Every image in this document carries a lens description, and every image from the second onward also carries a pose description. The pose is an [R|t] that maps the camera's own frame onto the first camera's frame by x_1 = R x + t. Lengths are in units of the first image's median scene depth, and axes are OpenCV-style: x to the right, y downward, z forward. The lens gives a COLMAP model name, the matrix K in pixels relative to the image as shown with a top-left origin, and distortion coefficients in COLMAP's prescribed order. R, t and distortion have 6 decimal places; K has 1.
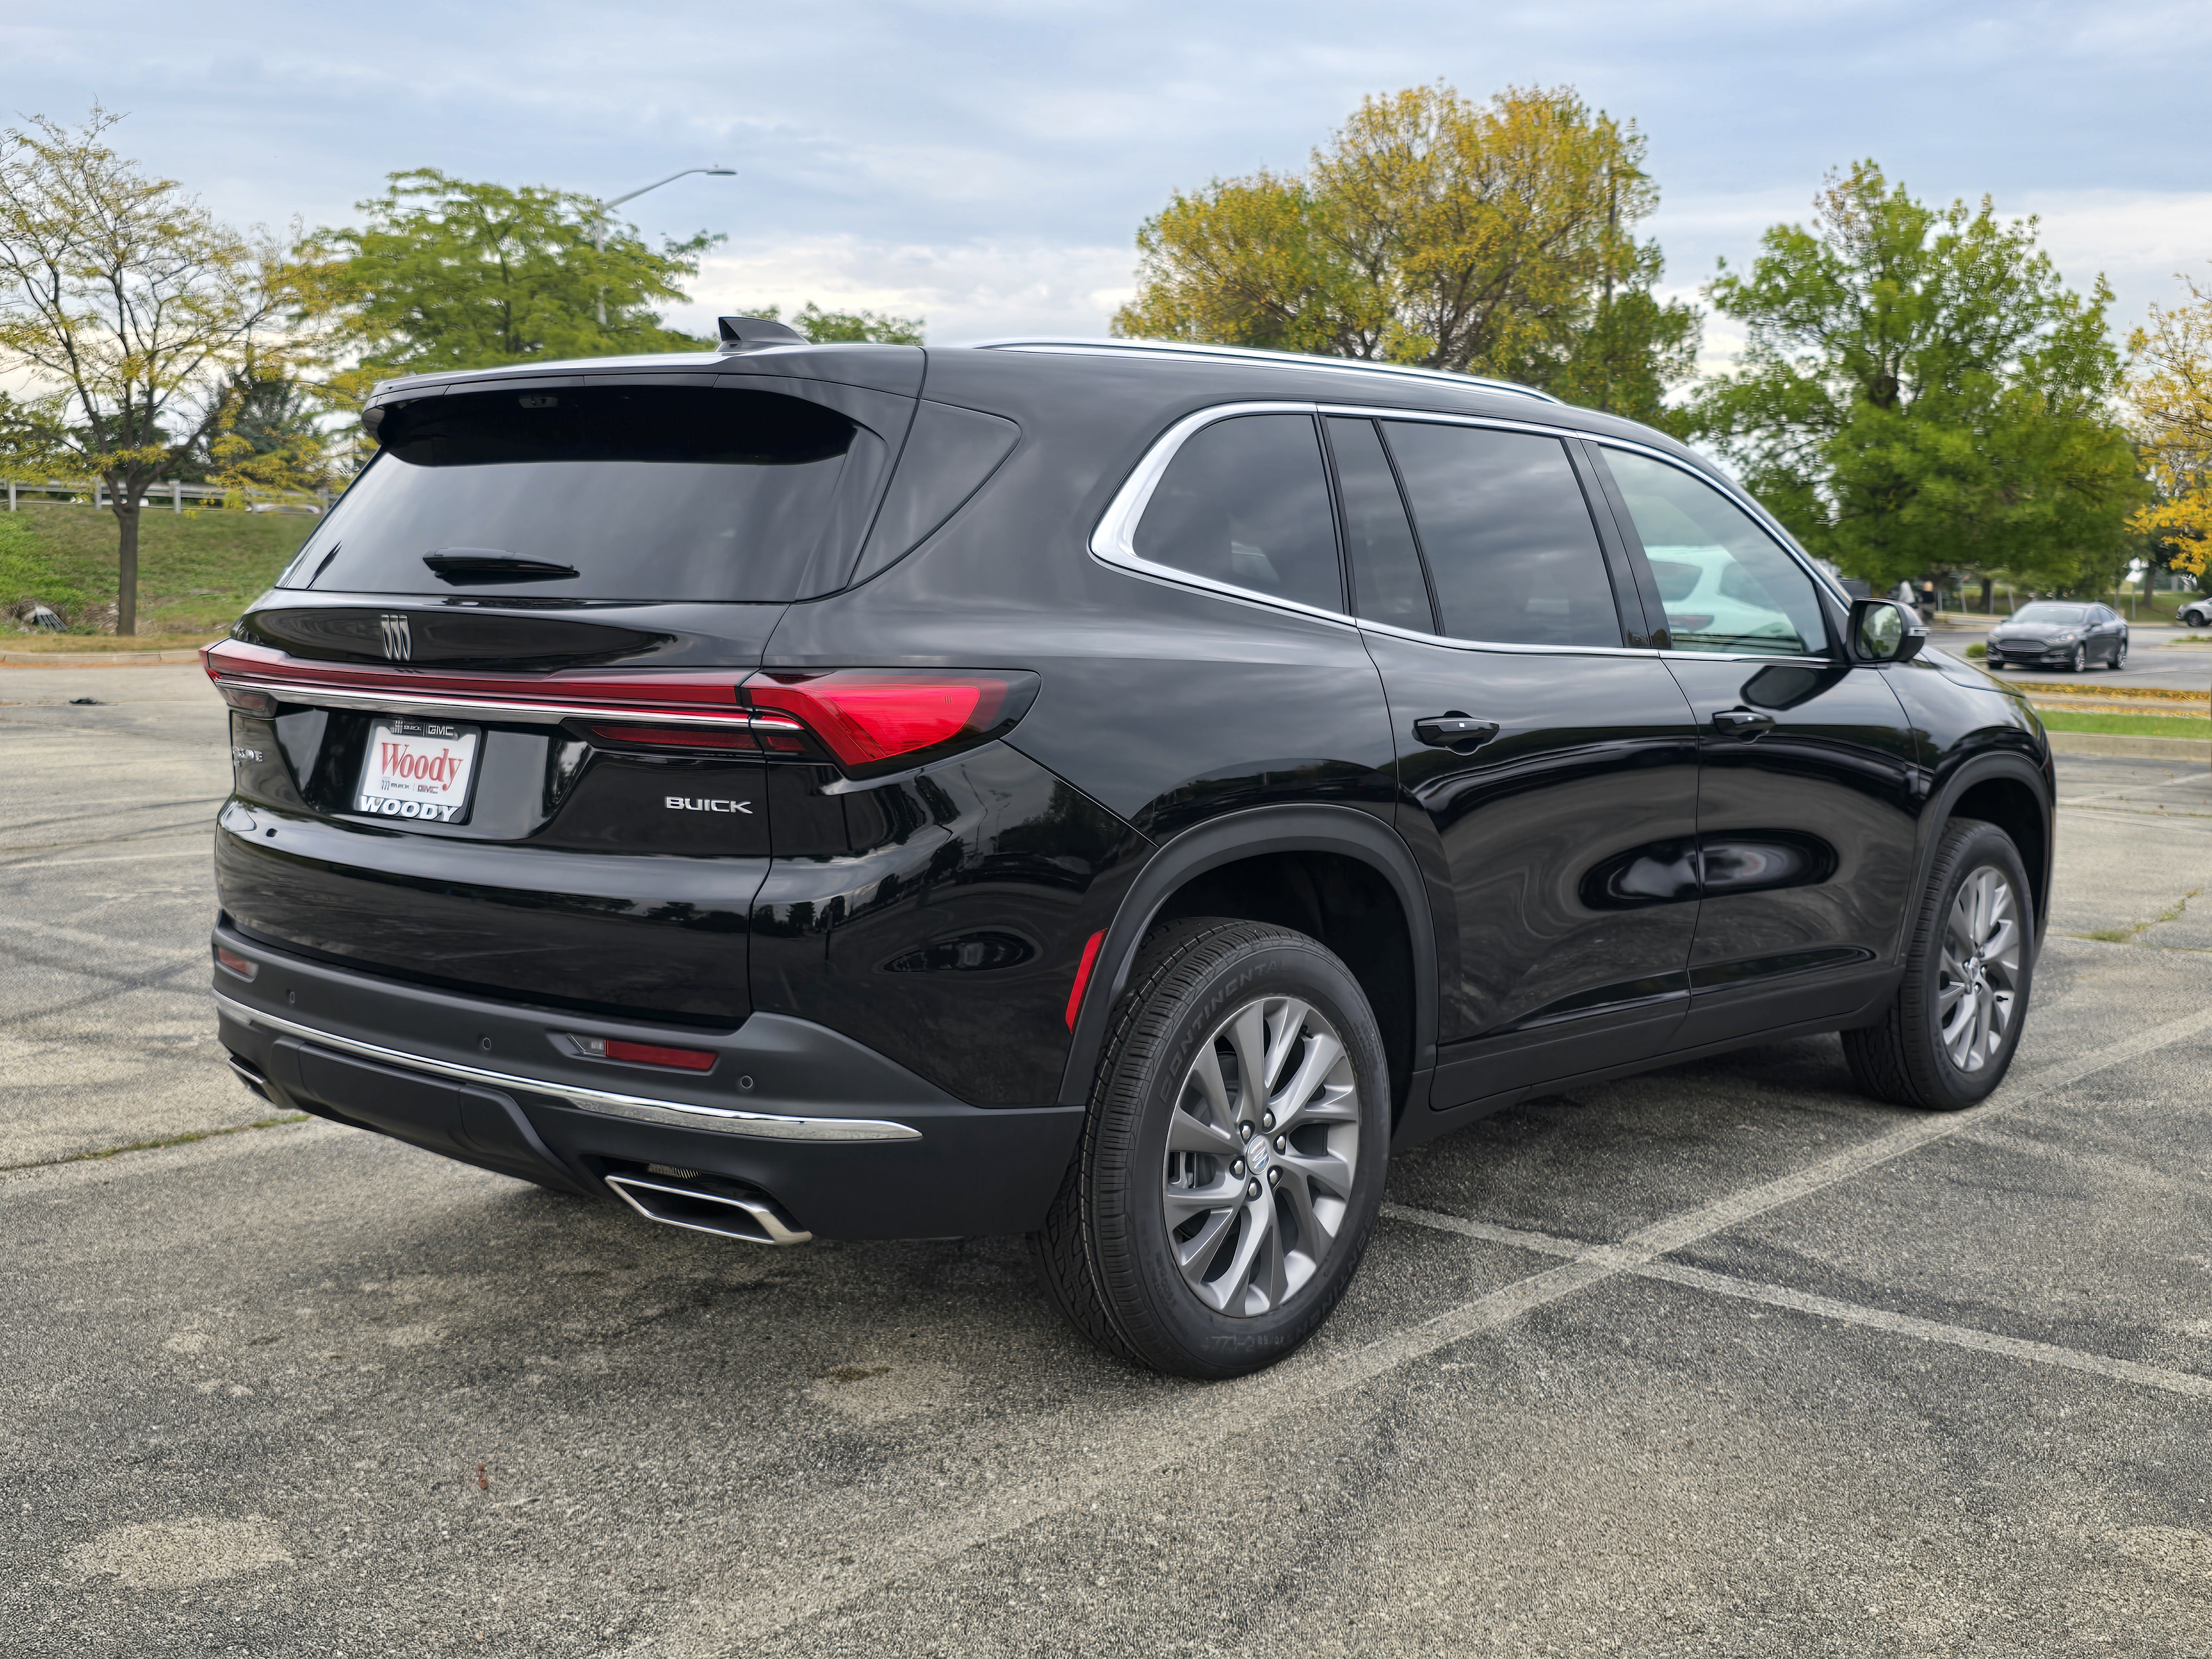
lens RADIAL K [[2303.1, 0, 1081.1], [0, 2303.1, 869.8], [0, 0, 1]] dist [0.081324, -0.014959]
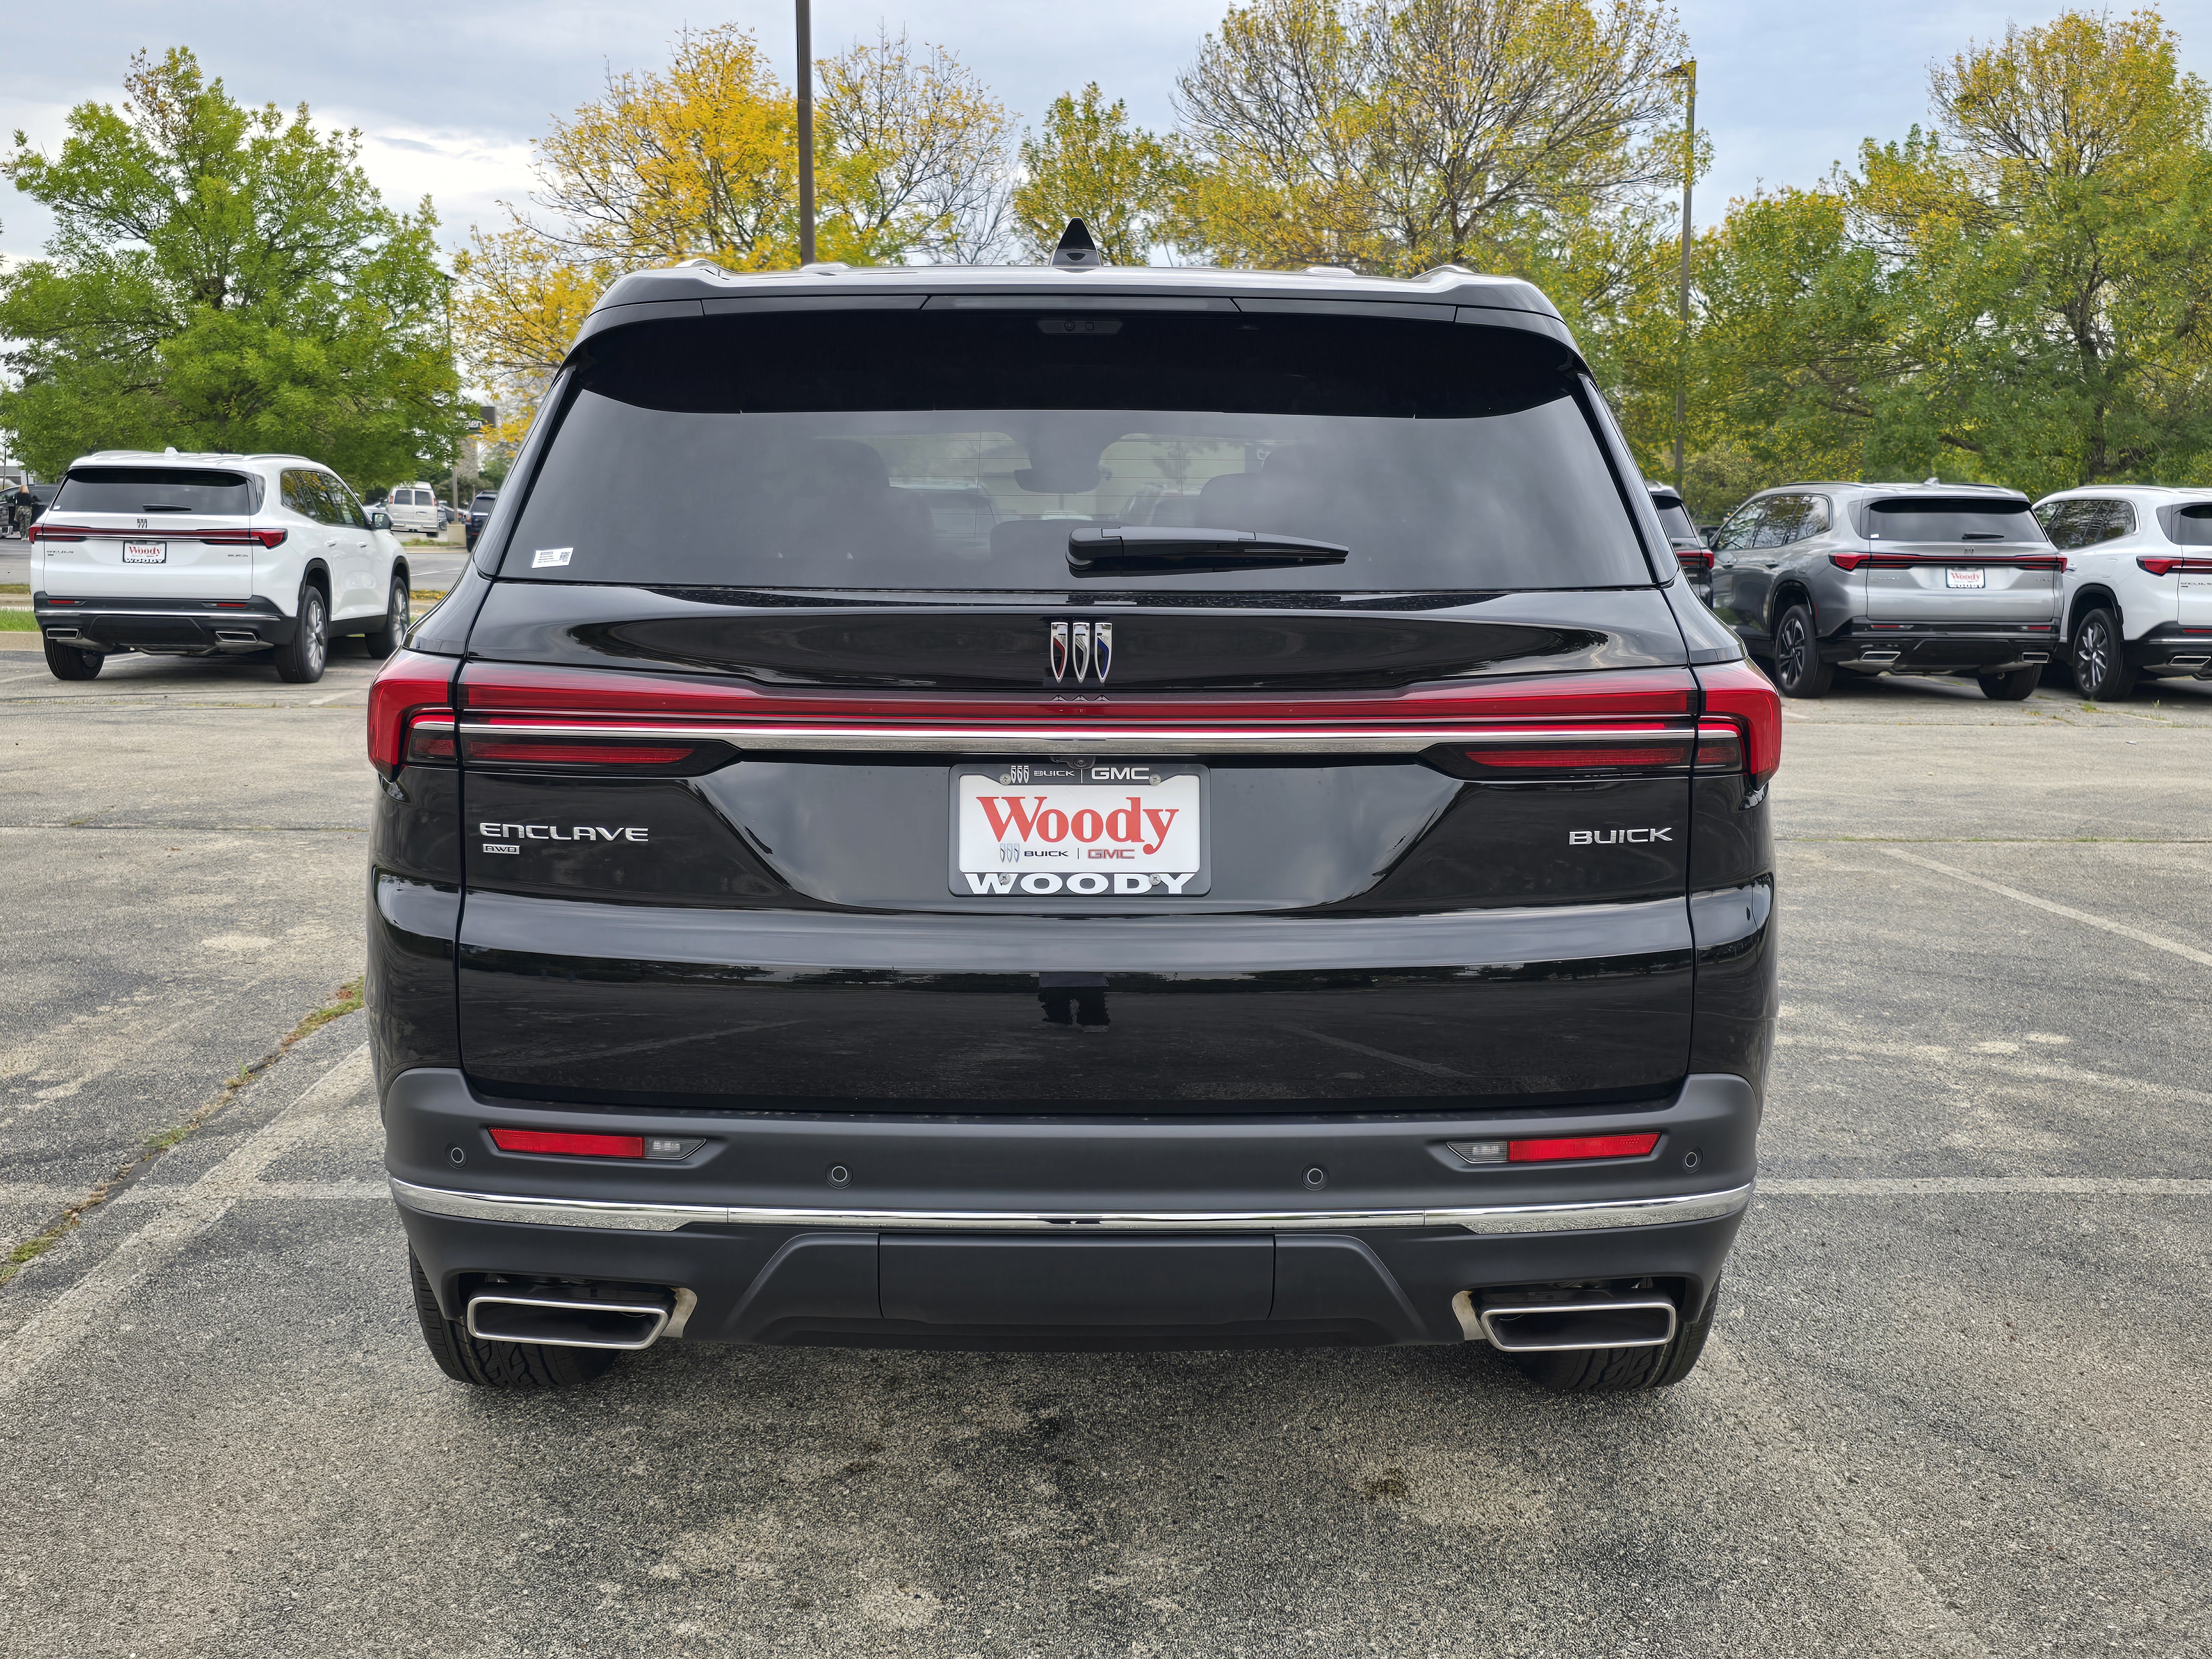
lens RADIAL K [[2331.8, 0, 1106.0], [0, 2331.8, 829.5], [0, 0, 1]] dist [0.067011, -0.027688]
pose [[0.744240, -0.099163, 0.660510, -0.612423], [0.085171, 0.994934, 0.053402, -0.065316], [-0.662460, 0.016512, 0.748915, 0.354669]]
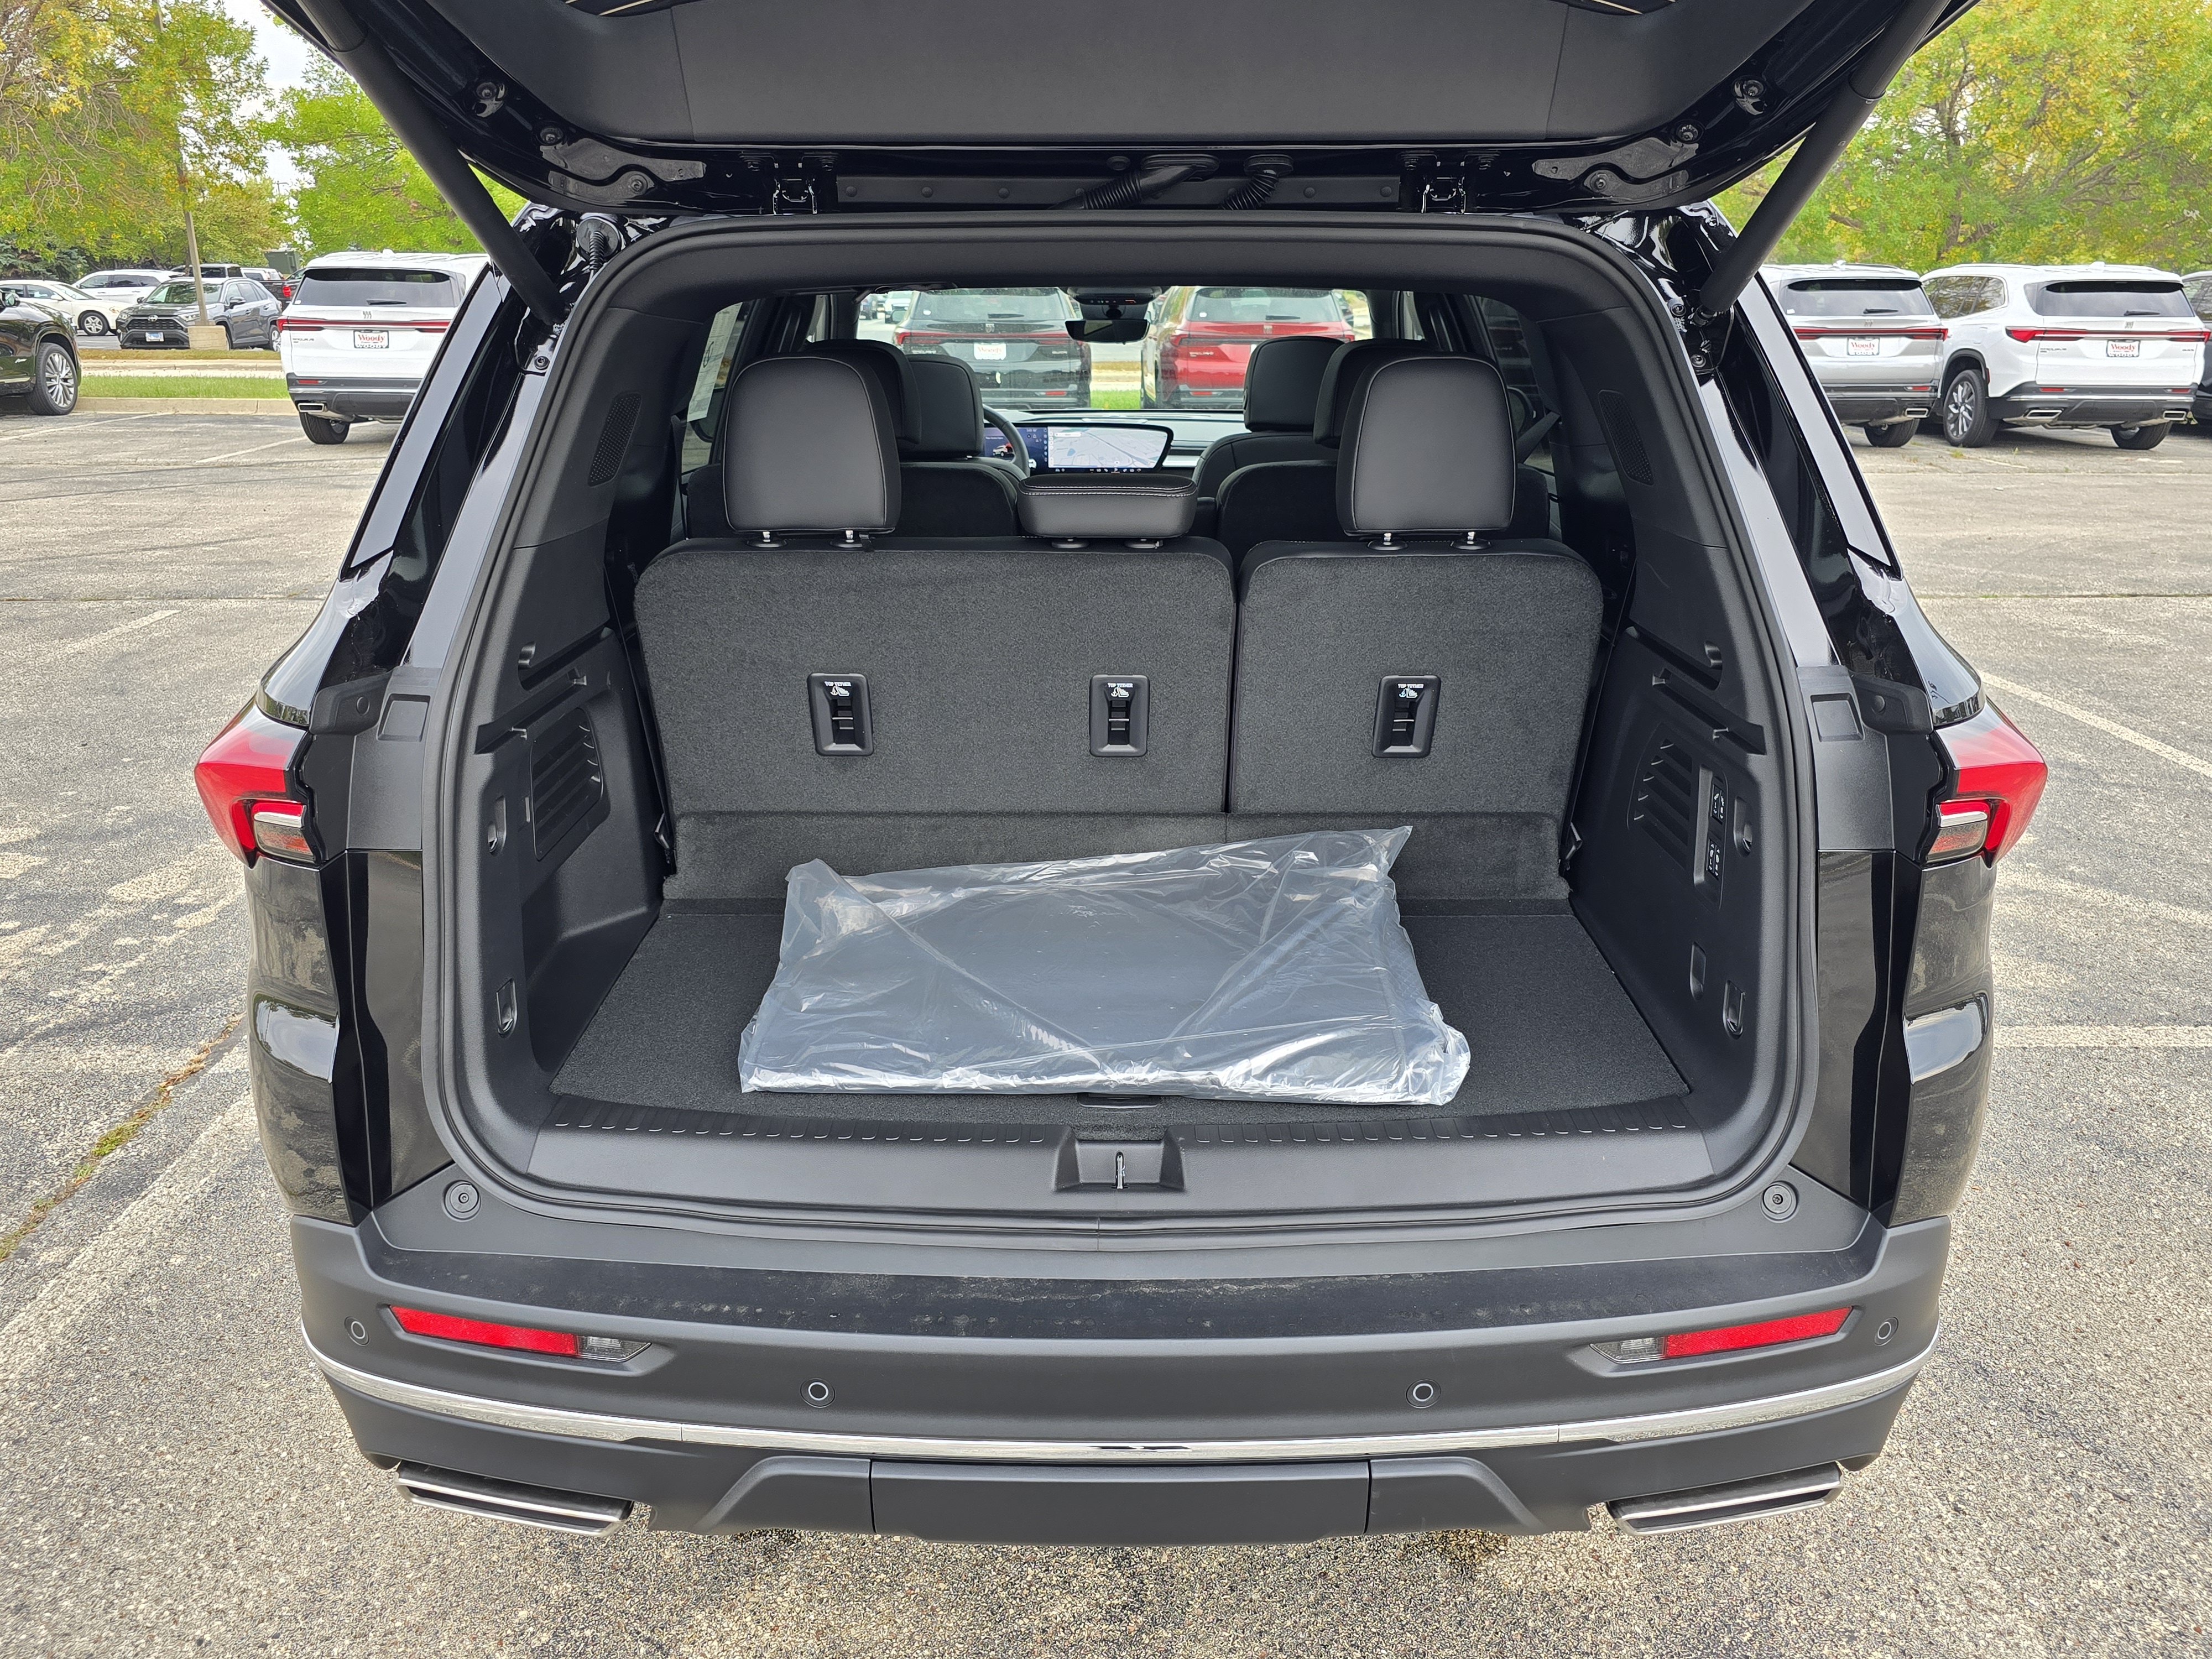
lens RADIAL K [[1748.1, 0, 1111.8], [0, 1748.1, 810.3], [0, 0, 1]] dist [0.026547, -0.002722]
pose [[0.759106, -0.204888, 0.617883, -0.433377], [0.091572, 0.973348, 0.210258, -0.132450], [-0.644494, -0.103027, 0.757636, 0.547758]]
